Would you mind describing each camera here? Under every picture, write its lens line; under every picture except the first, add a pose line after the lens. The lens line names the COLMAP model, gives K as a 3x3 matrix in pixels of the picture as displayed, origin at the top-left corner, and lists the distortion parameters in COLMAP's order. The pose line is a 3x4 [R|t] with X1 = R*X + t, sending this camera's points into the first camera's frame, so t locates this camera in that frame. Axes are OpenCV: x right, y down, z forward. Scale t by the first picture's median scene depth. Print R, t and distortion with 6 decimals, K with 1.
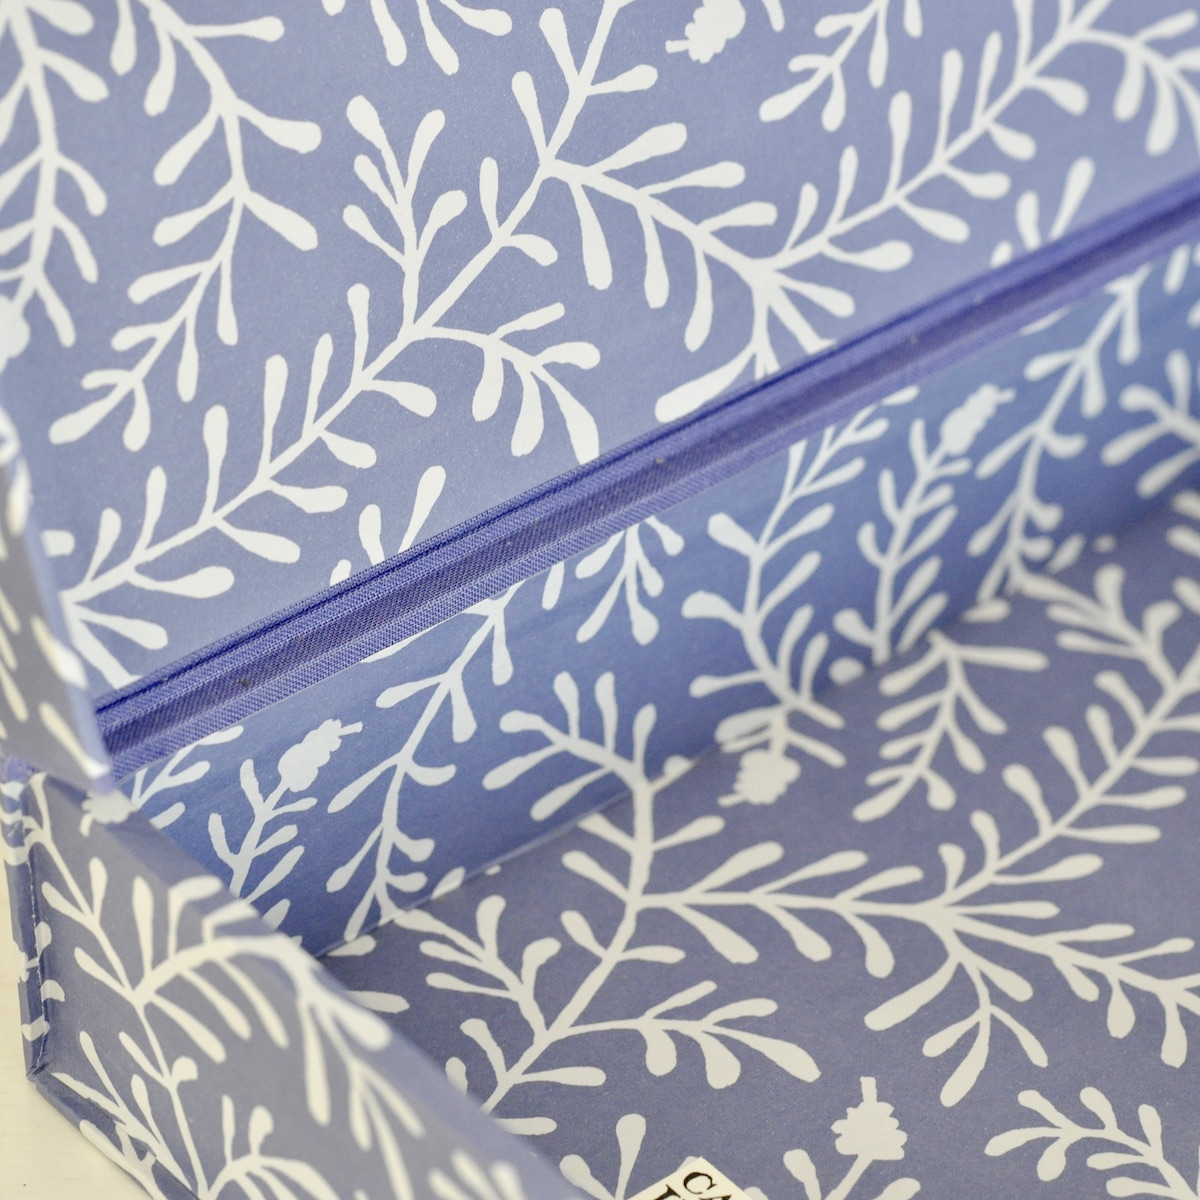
lens RADIAL K [[5294.5, 0, 599.8], [0, 5294.5, 601.1], [0, 0, 1]] dist [-0.023485, 0.000000]
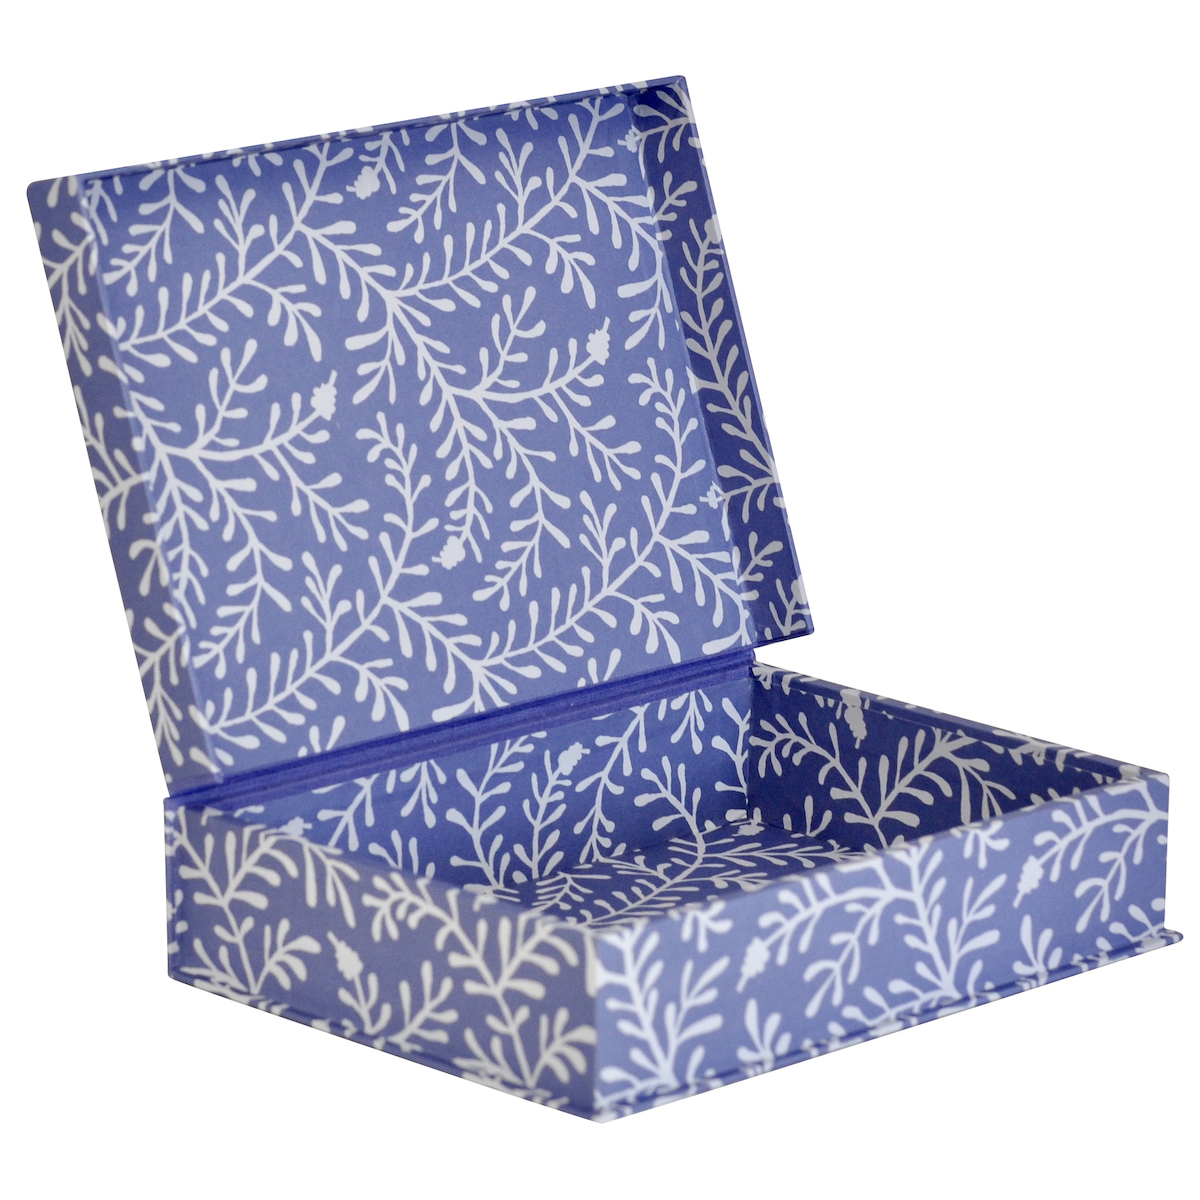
lens RADIAL K [[5294.5, 0, 599.4], [0, 5294.5, 599.9], [0, 0, 1]] dist [-0.023485, 0.000000]
pose [[0.996497, -0.019132, 0.081411, -0.101835], [0.047556, 0.930398, -0.363452, 0.745180], [-0.068791, 0.366050, 0.928049, -1.130958]]
